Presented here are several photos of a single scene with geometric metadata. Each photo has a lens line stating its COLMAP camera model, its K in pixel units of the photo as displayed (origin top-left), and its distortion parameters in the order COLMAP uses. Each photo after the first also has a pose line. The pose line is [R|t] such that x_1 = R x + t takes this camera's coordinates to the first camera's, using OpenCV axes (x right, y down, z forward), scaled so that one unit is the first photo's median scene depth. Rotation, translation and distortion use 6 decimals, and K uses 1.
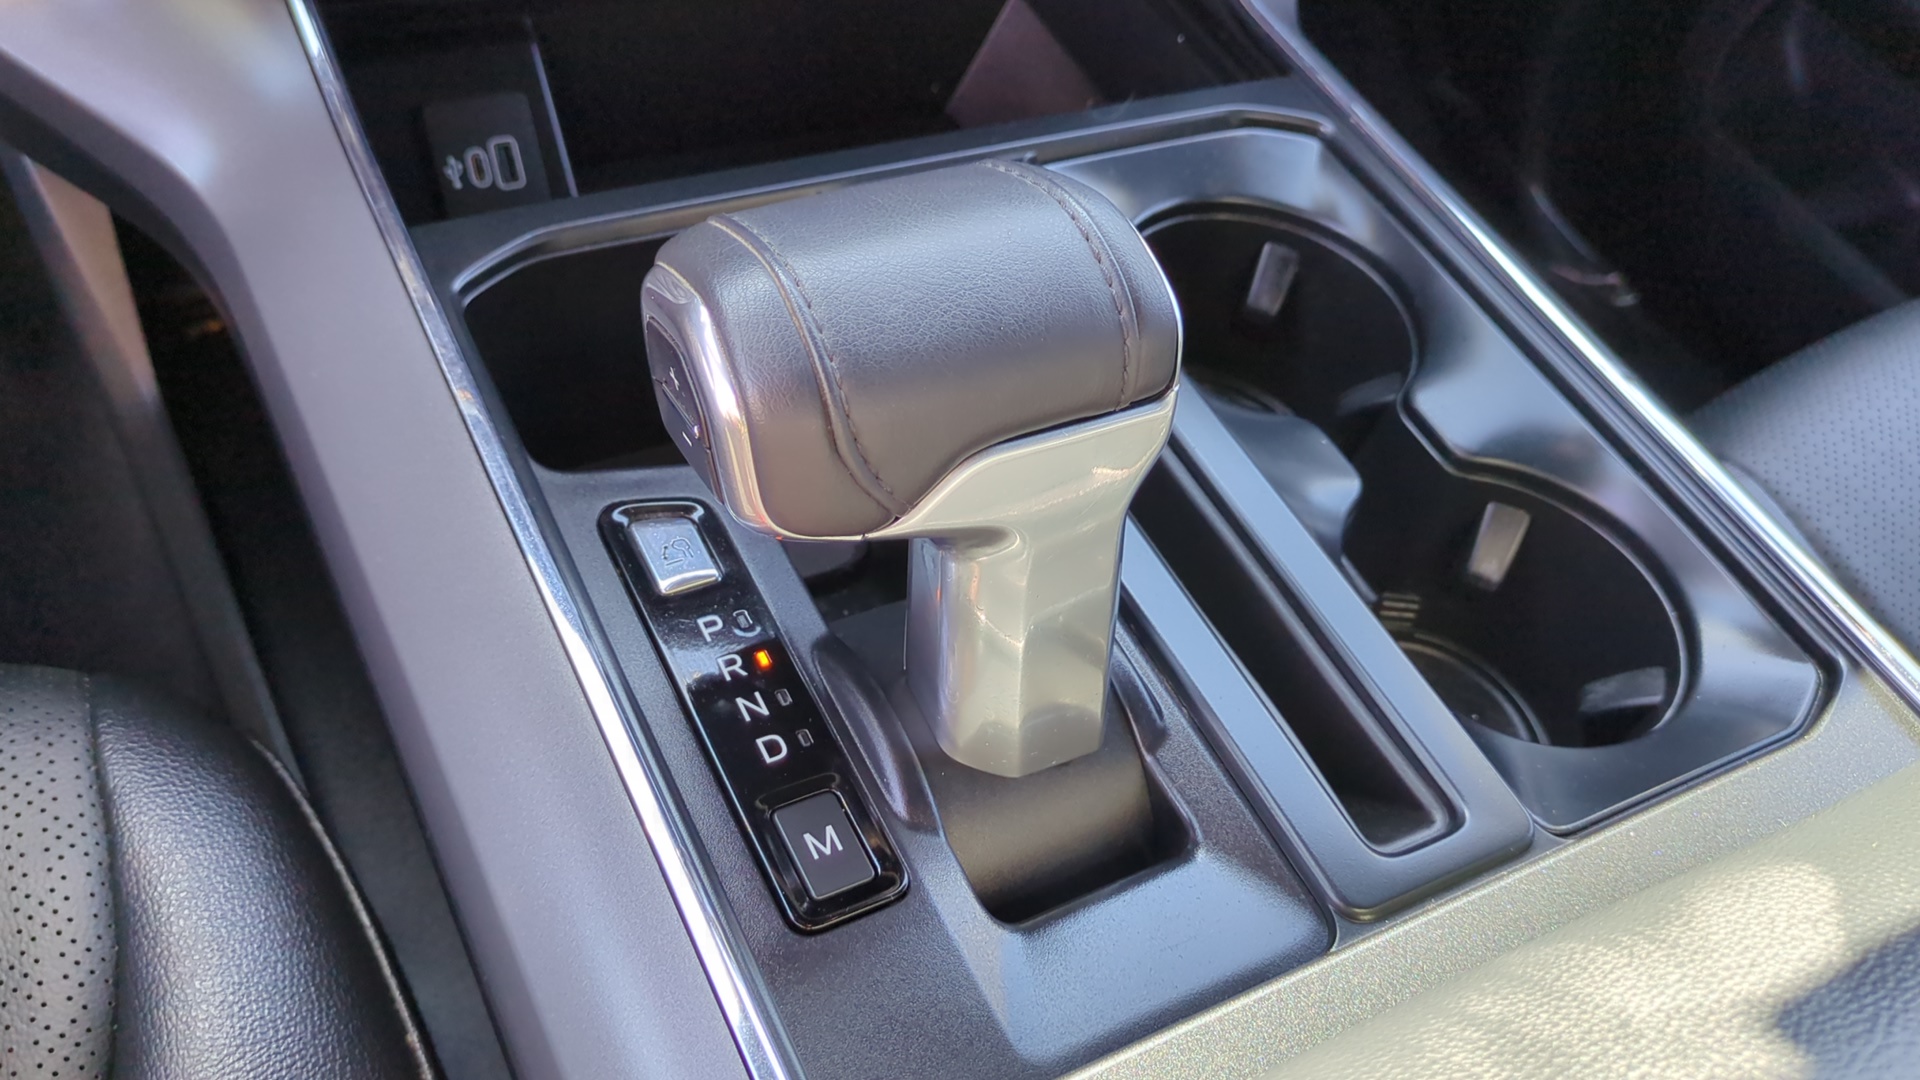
lens RADIAL K [[1633.2, 0, 951.6], [0, 1633.2, 534.2], [0, 0, 1]] dist [0.061487, -0.081029]
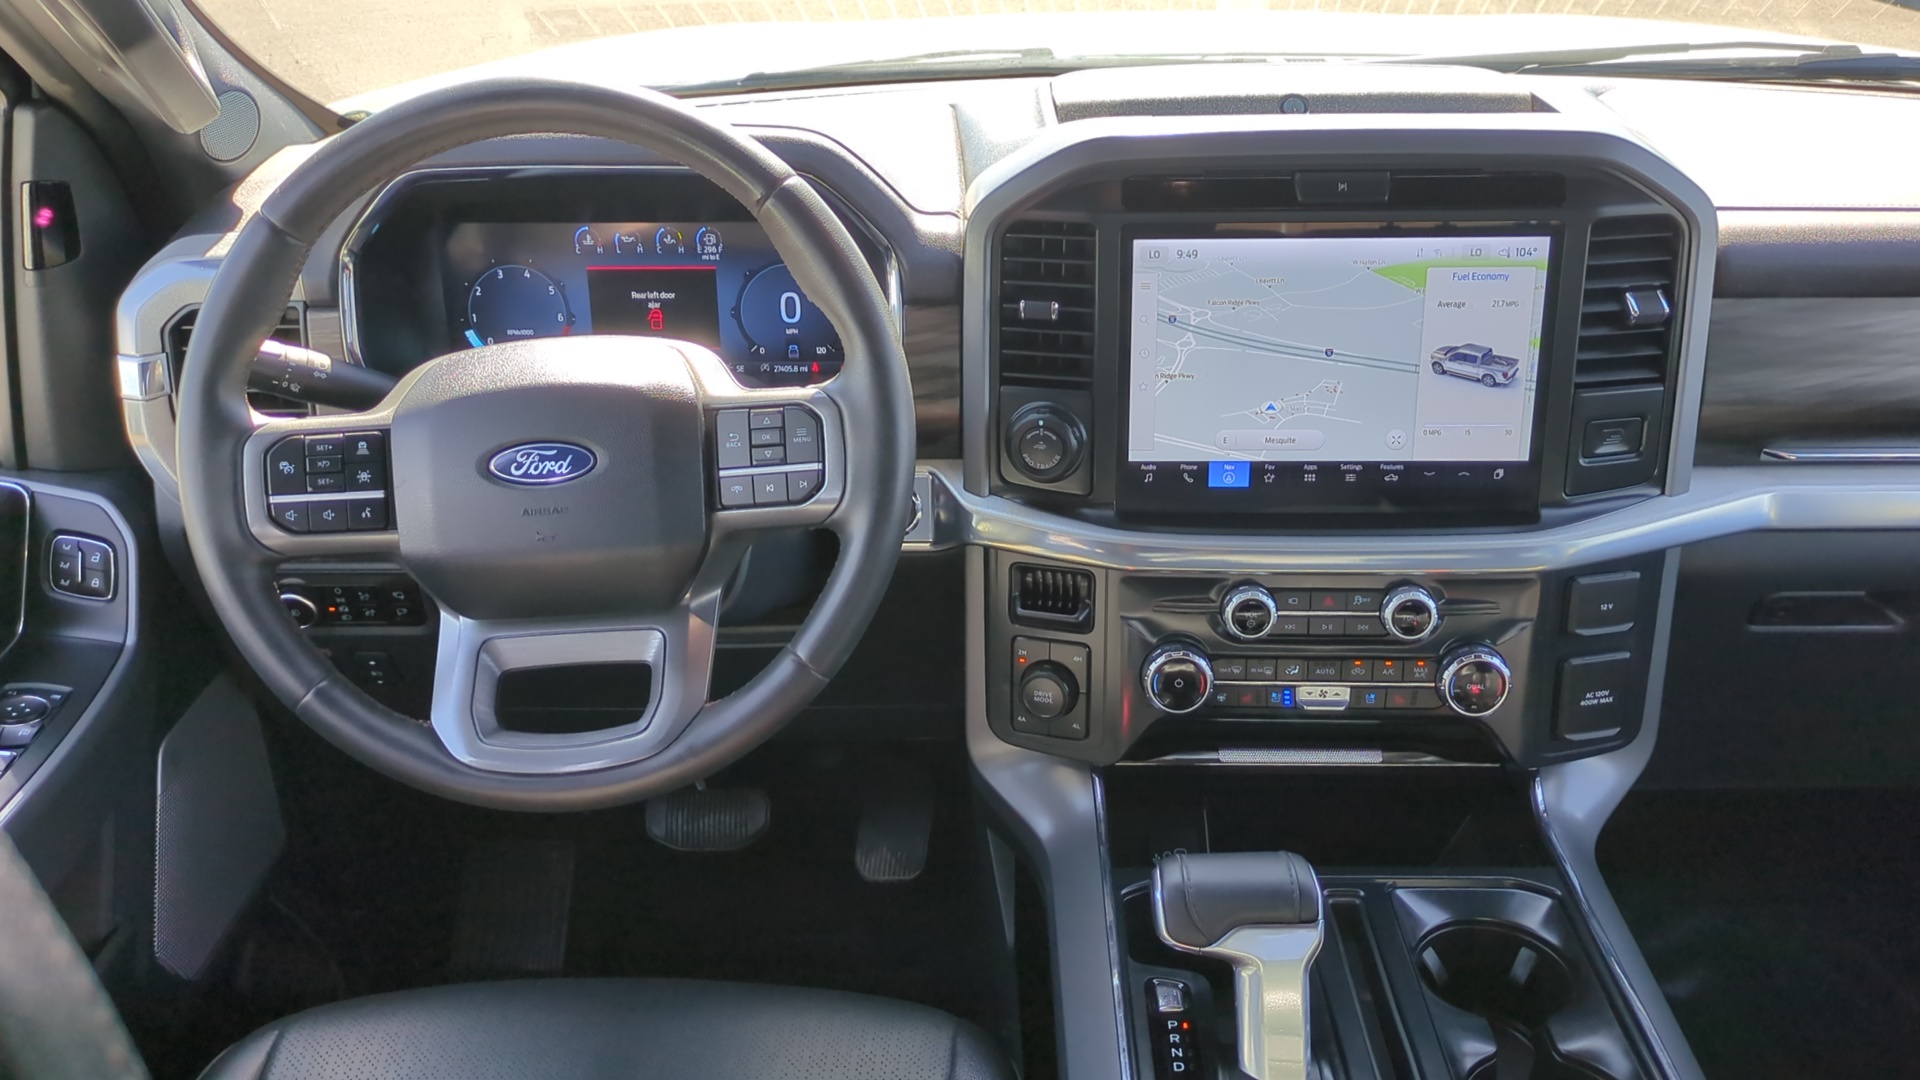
lens RADIAL K [[1633.2, 0, 984.8], [0, 1633.2, 540.9], [0, 0, 1]] dist [0.061487, -0.081029]
pose [[0.869065, 0.029511, -0.493817, 0.573633], [-0.255281, 0.881796, -0.396570, 0.328785], [0.423743, 0.470707, 0.773871, -0.998533]]
